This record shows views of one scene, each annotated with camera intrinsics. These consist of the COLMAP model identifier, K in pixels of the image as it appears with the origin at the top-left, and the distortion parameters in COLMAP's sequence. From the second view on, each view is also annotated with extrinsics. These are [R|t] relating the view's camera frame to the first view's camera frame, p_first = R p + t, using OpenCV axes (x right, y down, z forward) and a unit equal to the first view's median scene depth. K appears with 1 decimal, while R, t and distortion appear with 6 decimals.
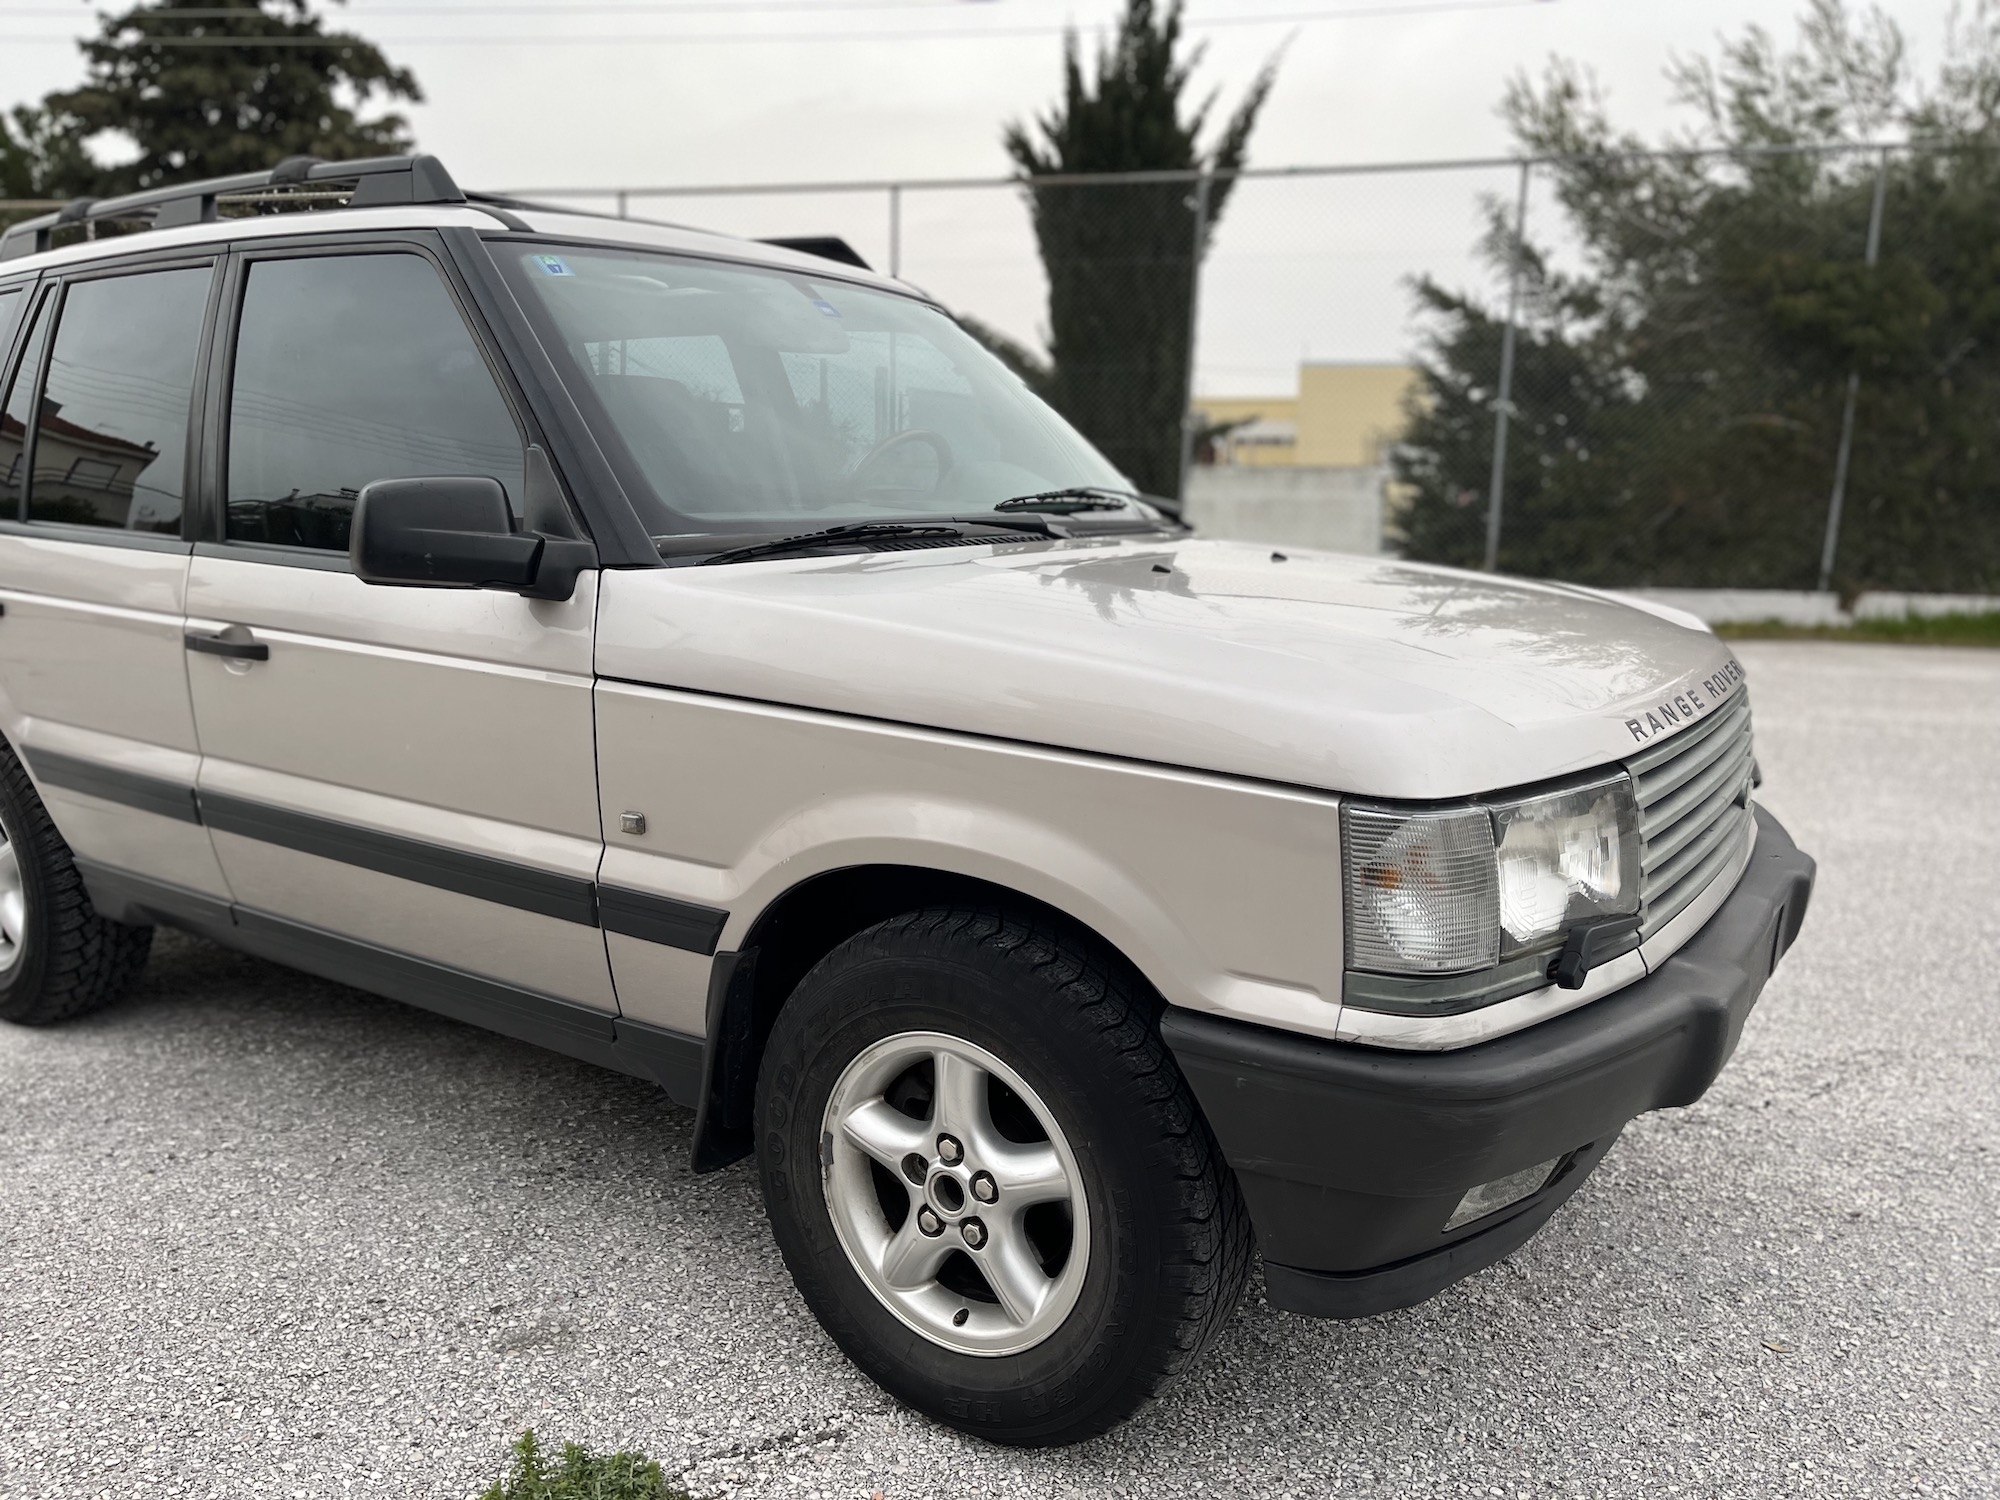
lens RADIAL K [[1514.4, 0, 1019.4], [0, 1514.4, 756.3], [0, 0, 1]] dist [0.076760, -0.108668]
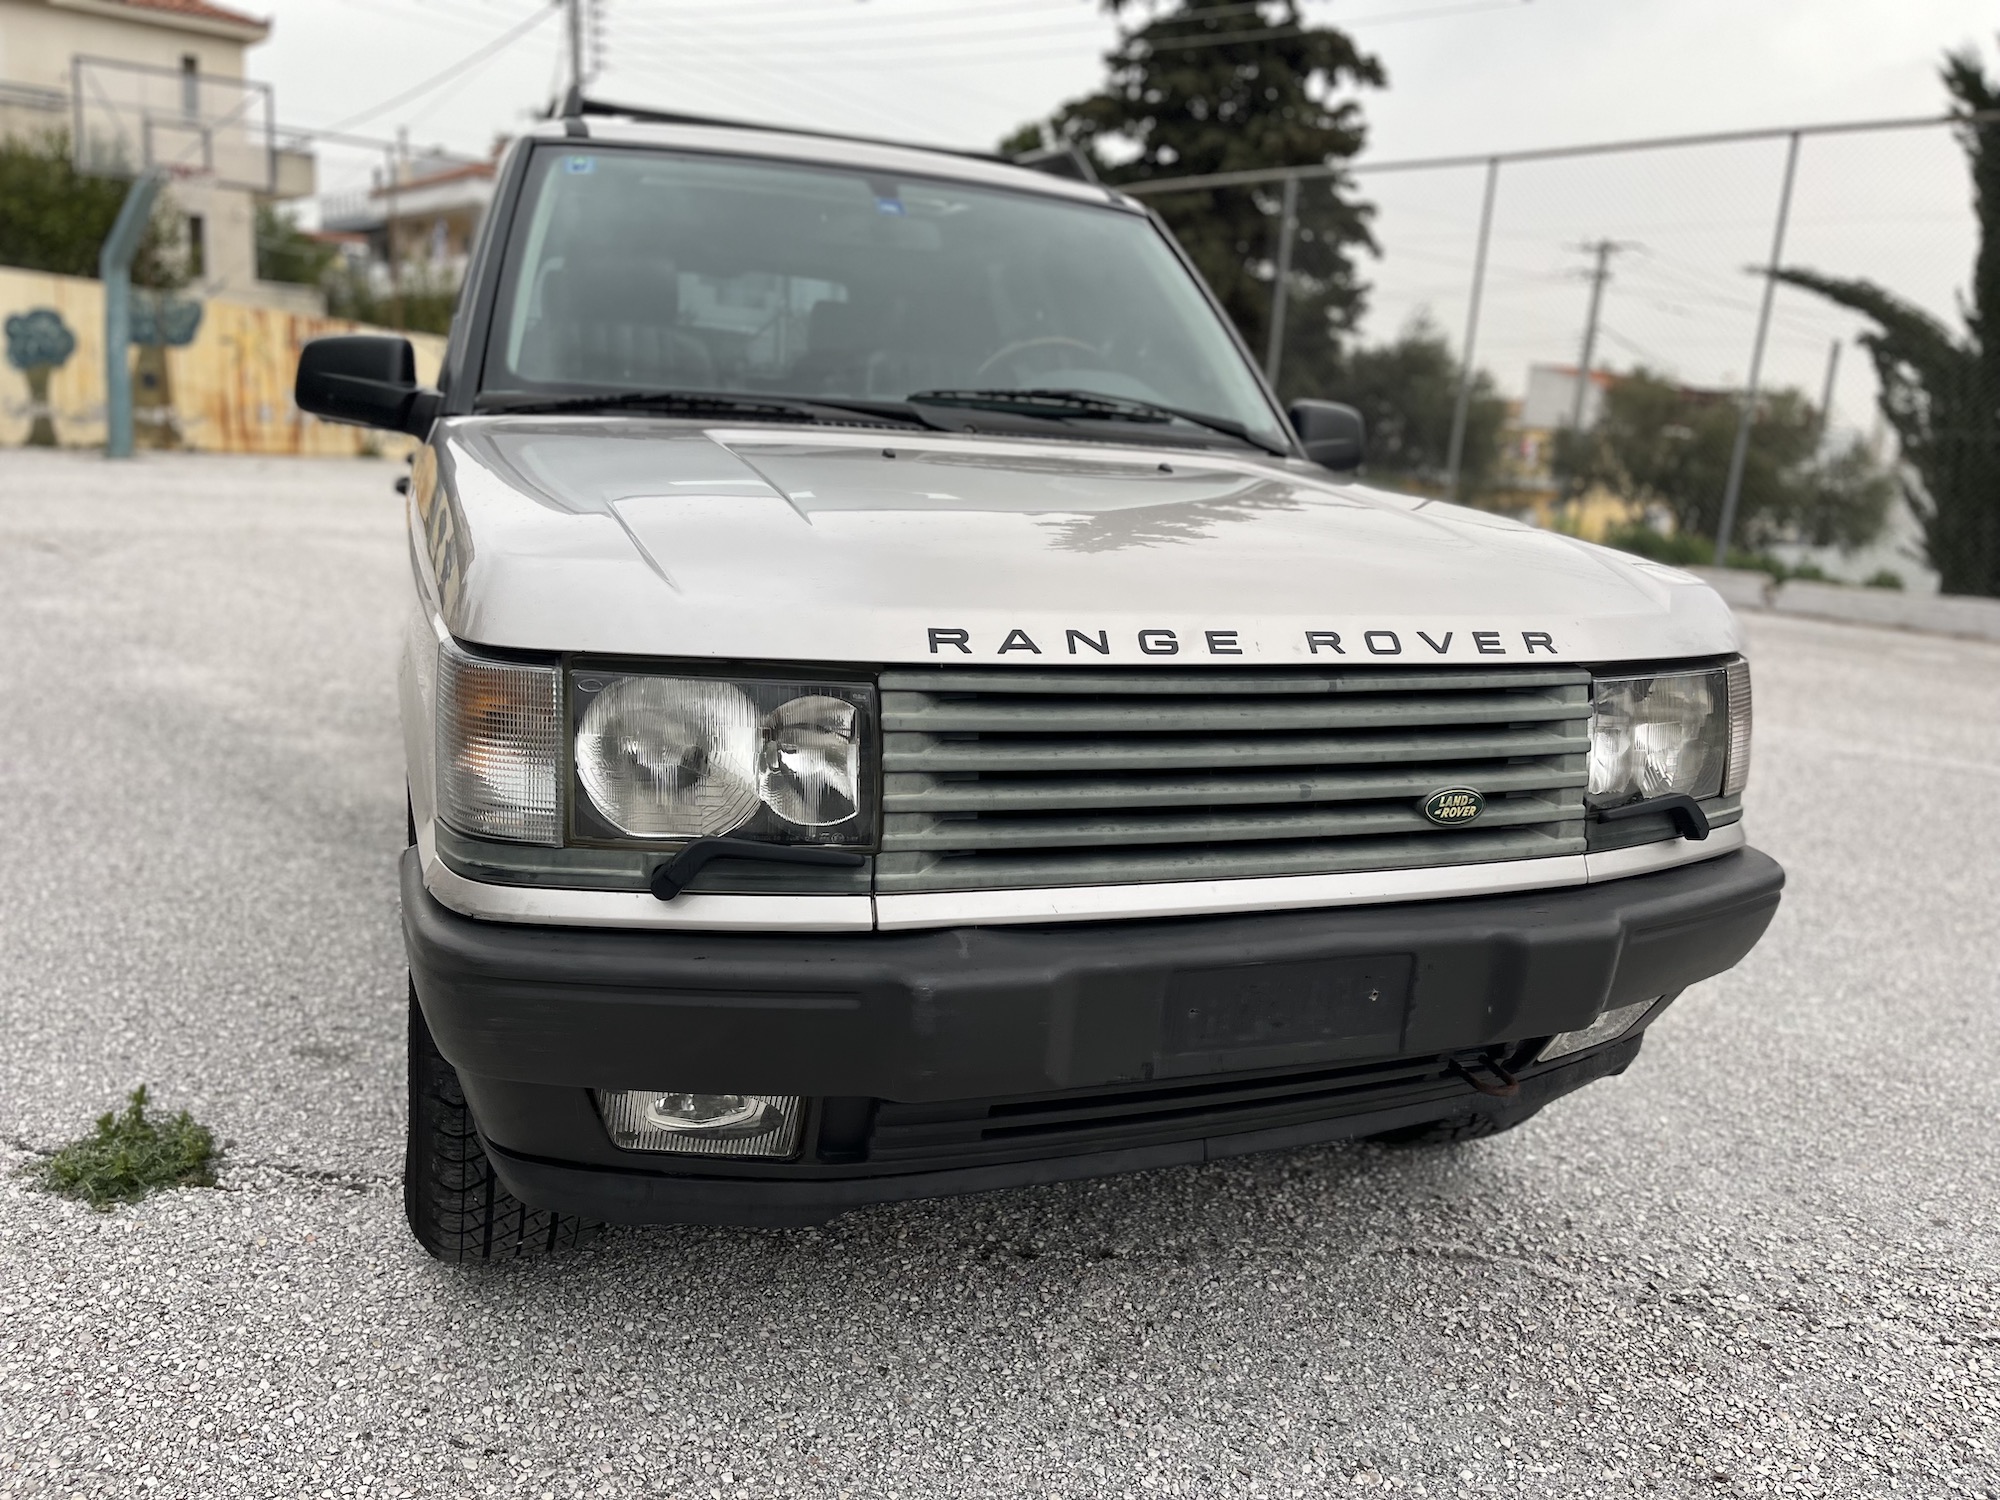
lens RADIAL K [[1514.4, 0, 1027.3], [0, 1514.4, 753.9], [0, 0, 1]] dist [0.076760, -0.108668]
pose [[0.810554, 0.164784, -0.562005, 0.701134], [-0.161571, 0.985279, 0.055864, -0.007471], [0.562937, 0.045523, 0.825245, 0.279261]]
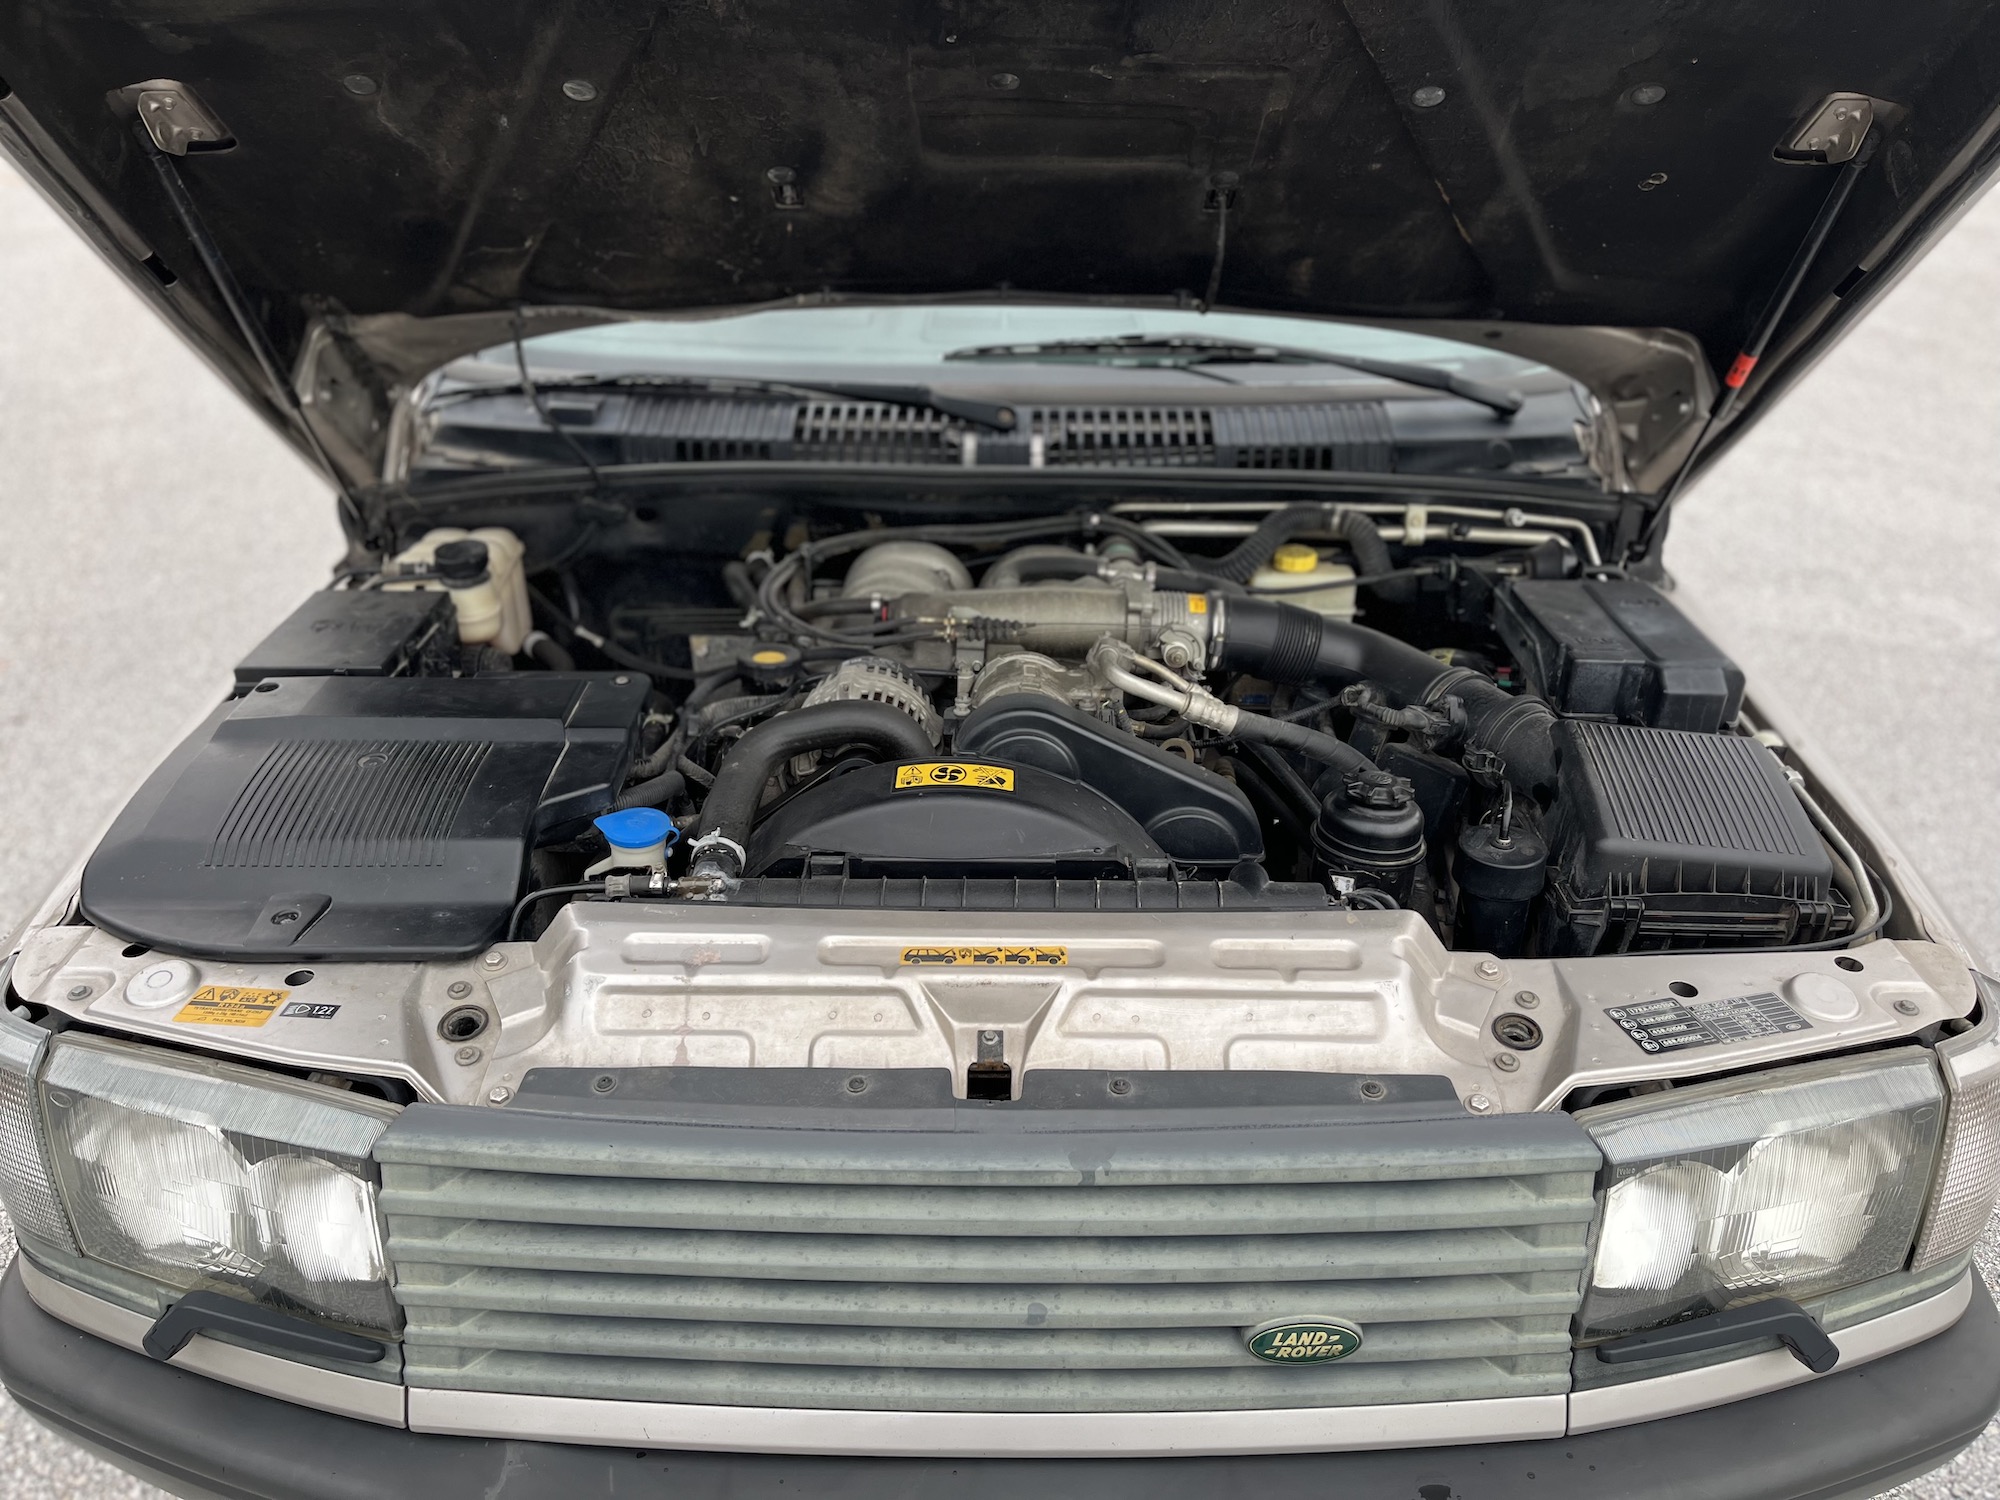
lens RADIAL K [[1514.4, 0, 1005.2], [0, 1514.4, 755.1], [0, 0, 1]] dist [0.076760, -0.108668]
pose [[0.542858, 0.394756, -0.741264, 0.689998], [-0.156903, 0.914774, 0.372251, -0.295802], [0.825037, -0.085773, 0.558530, 0.664210]]
